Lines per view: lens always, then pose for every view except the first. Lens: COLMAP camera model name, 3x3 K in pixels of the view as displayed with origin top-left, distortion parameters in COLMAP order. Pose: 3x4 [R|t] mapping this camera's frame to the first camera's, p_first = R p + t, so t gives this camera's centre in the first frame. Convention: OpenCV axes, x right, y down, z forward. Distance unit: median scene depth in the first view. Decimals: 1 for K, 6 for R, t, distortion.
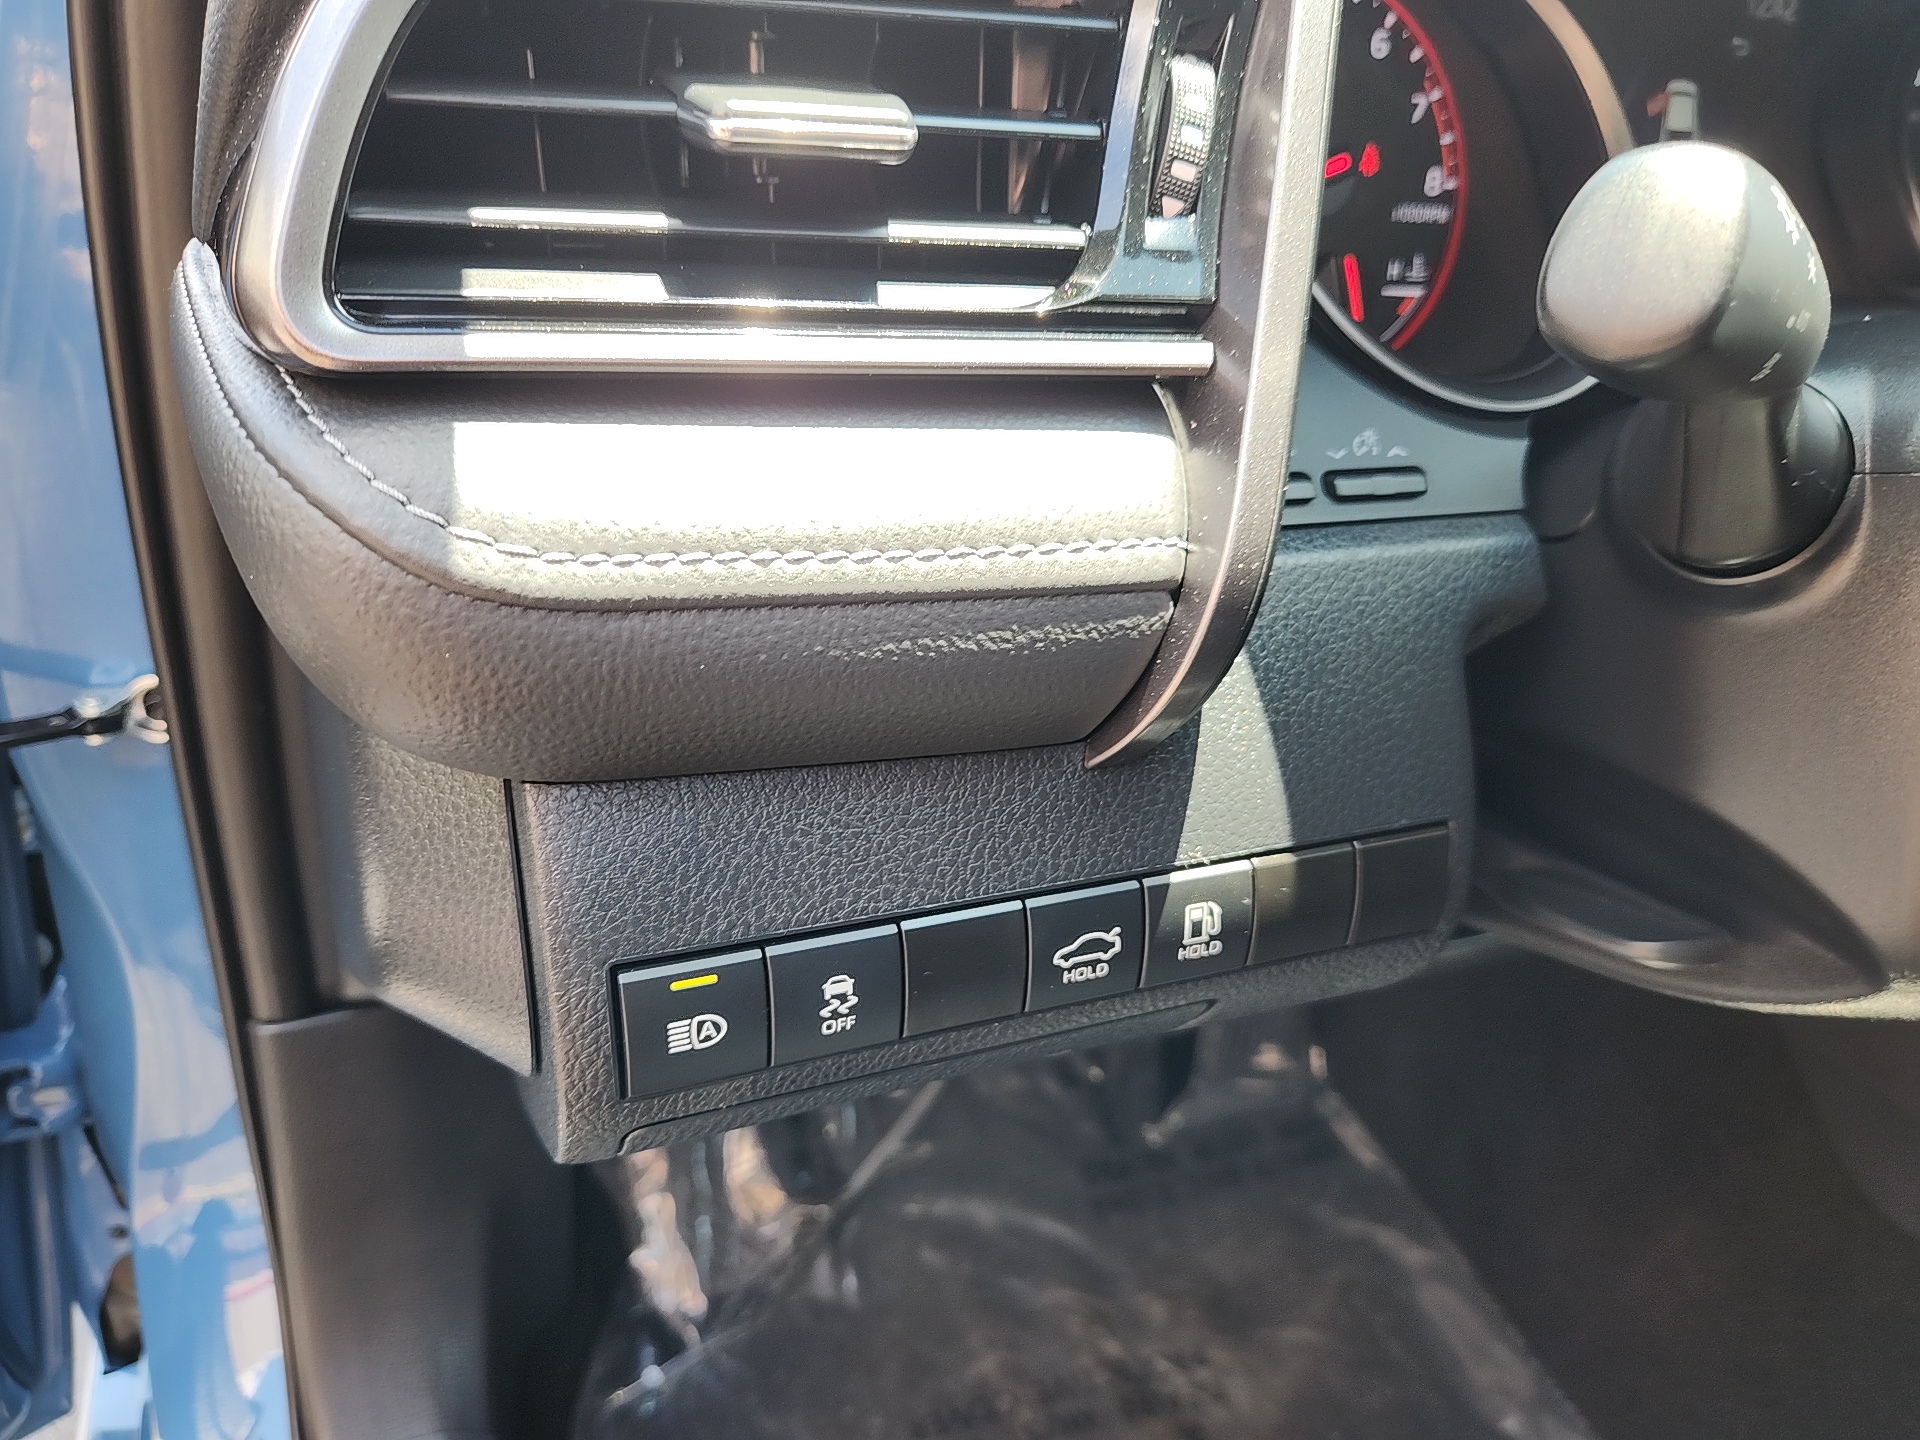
lens RADIAL K [[1346.8, 0, 973.3], [0, 1346.8, 712.8], [0, 0, 1]] dist [0.030937, -0.019666]
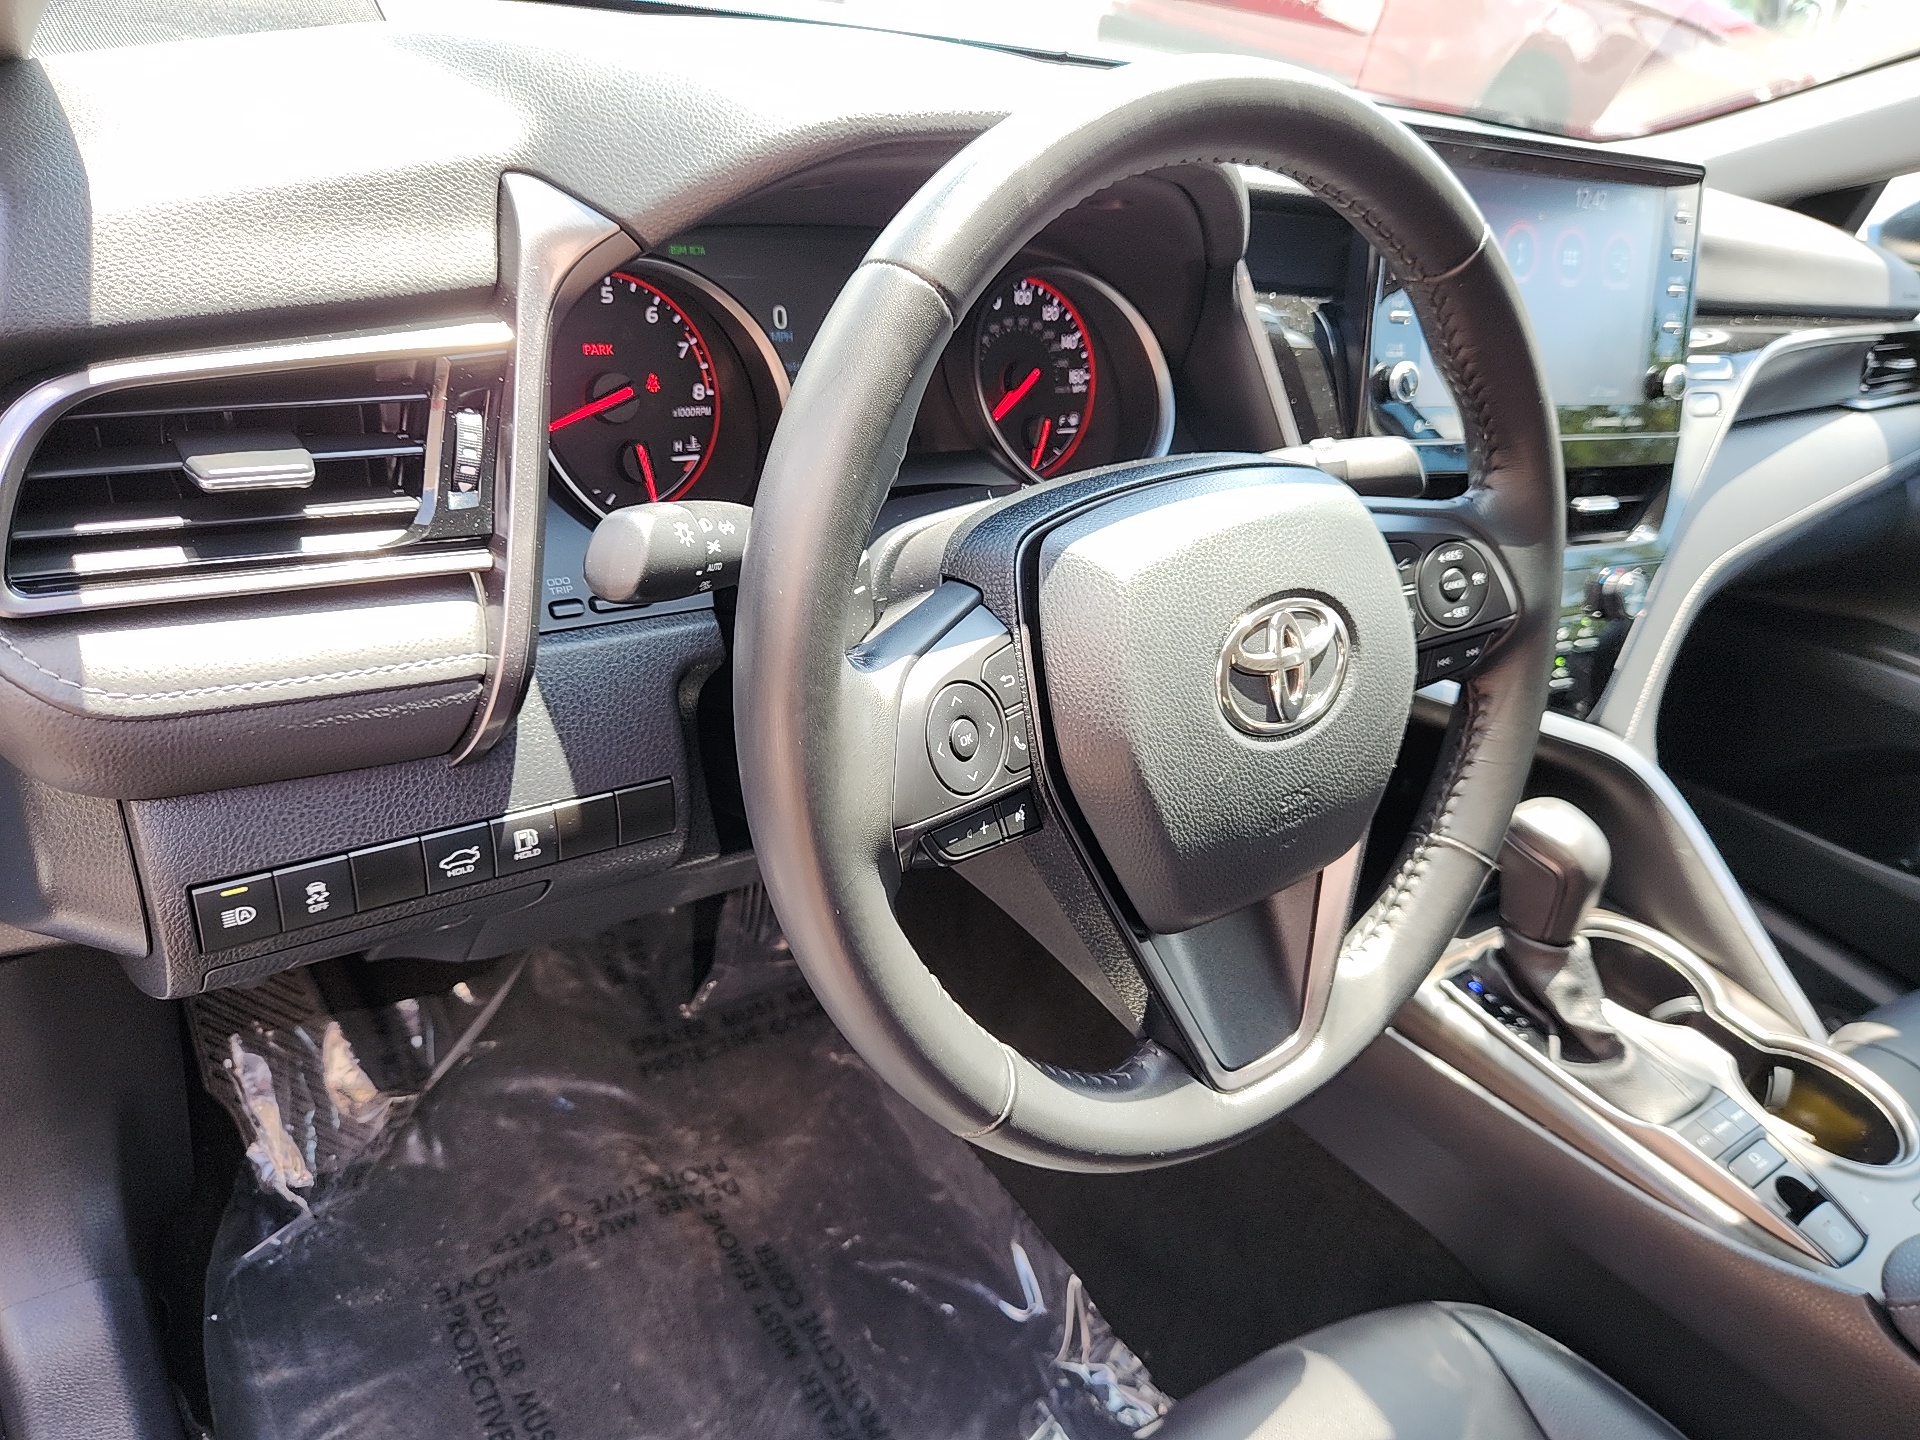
lens RADIAL K [[1346.8, 0, 957.0], [0, 1346.8, 733.6], [0, 0, 1]] dist [0.030937, -0.019666]
pose [[0.967772, -0.070089, 0.241879, 0.319524], [0.054784, 0.996081, 0.069441, -0.101926], [-0.245798, -0.053952, 0.967818, -1.063306]]
